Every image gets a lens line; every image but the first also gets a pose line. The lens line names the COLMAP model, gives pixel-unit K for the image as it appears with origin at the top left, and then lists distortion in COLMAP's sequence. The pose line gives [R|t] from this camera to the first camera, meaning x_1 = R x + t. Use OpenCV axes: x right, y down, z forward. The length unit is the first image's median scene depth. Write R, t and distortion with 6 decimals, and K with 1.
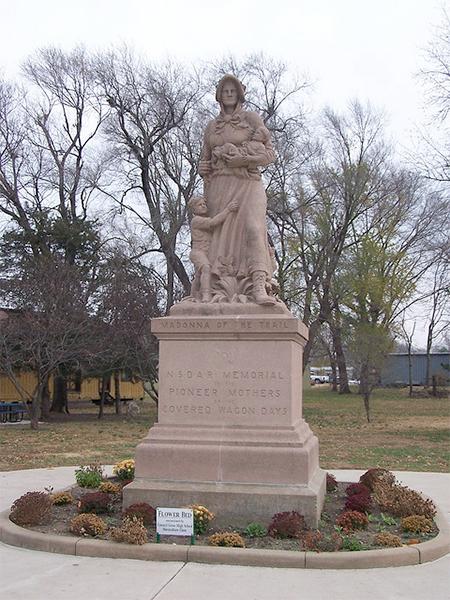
lens RADIAL K [[735.7, 0, 225.0], [0, 735.7, 300.0], [0, 0, 1]] dist [-0.008405, -0.017568]
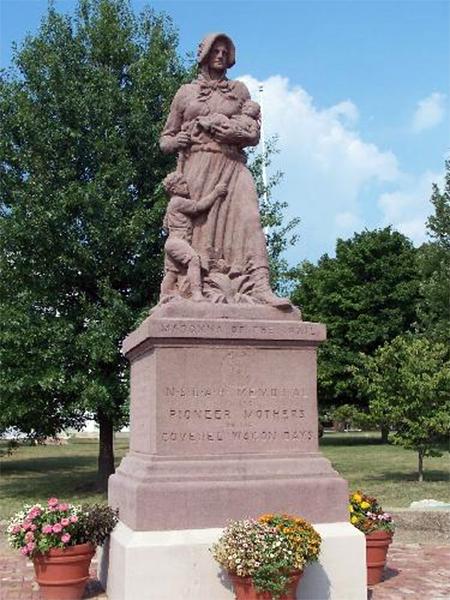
lens RADIAL K [[735.7, 0, 225.0], [0, 735.7, 300.0], [0, 0, 1]] dist [-0.008405, -0.017568]
pose [[0.904950, 0.046349, 0.422986, -0.330871], [-0.035382, 0.998804, -0.033746, 0.025661], [-0.424044, 0.015573, 0.905508, 0.245868]]
